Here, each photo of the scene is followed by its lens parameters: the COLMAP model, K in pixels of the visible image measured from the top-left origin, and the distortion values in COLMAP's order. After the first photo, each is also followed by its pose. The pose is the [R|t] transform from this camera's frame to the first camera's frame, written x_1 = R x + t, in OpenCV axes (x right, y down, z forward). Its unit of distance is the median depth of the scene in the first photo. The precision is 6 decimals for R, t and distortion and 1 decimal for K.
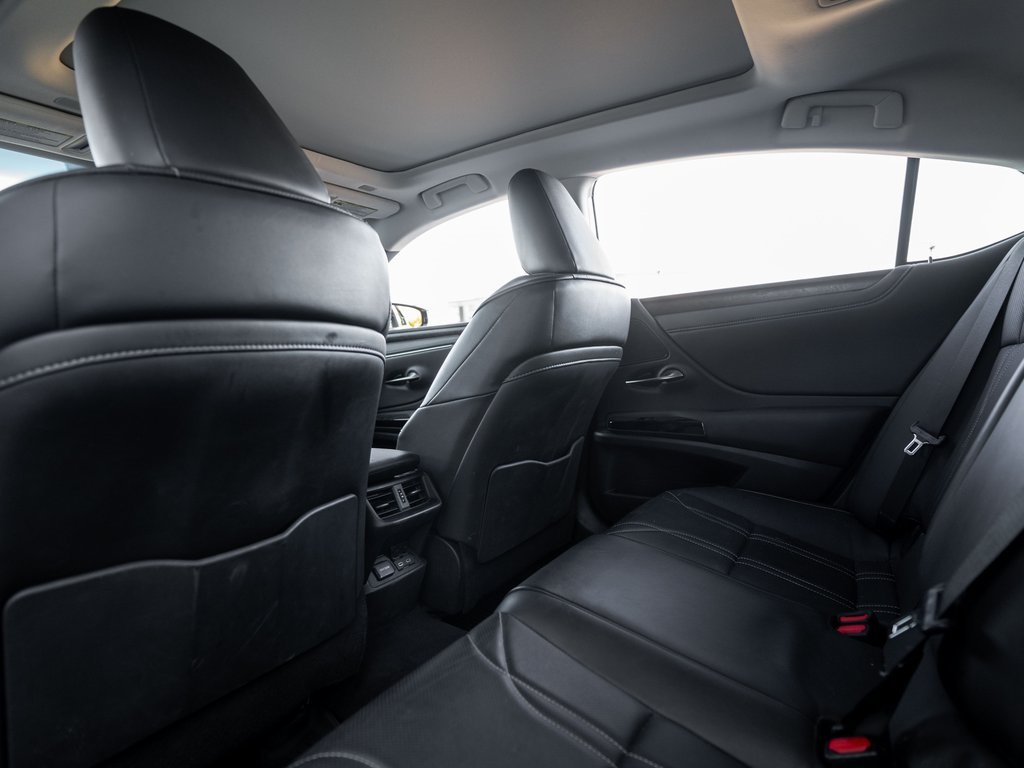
lens RADIAL K [[580.7, 0, 512.0], [0, 580.7, 384.0], [0, 0, 1]] dist [-0.030082, 0.001761]
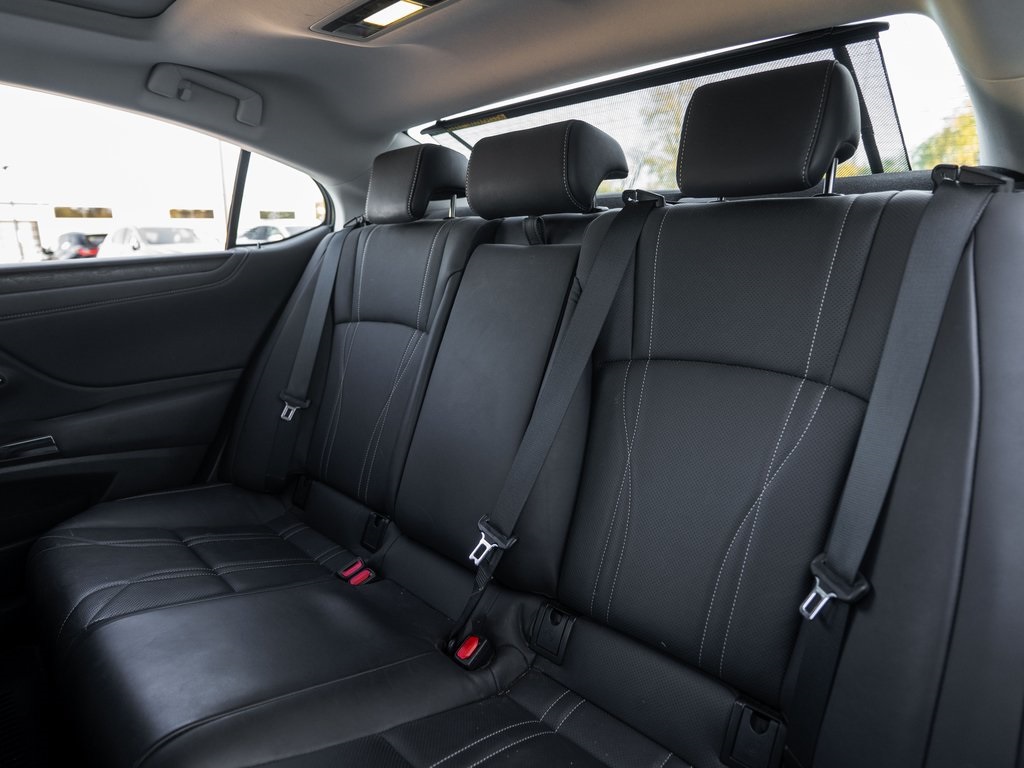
lens RADIAL K [[580.7, 0, 512.0], [0, 580.7, 384.0], [0, 0, 1]] dist [-0.030082, 0.001761]
pose [[0.240980, -0.176897, 0.954272, -0.294113], [0.063294, 0.984020, 0.166428, -0.110996], [-0.968464, 0.020294, 0.248326, 0.251485]]
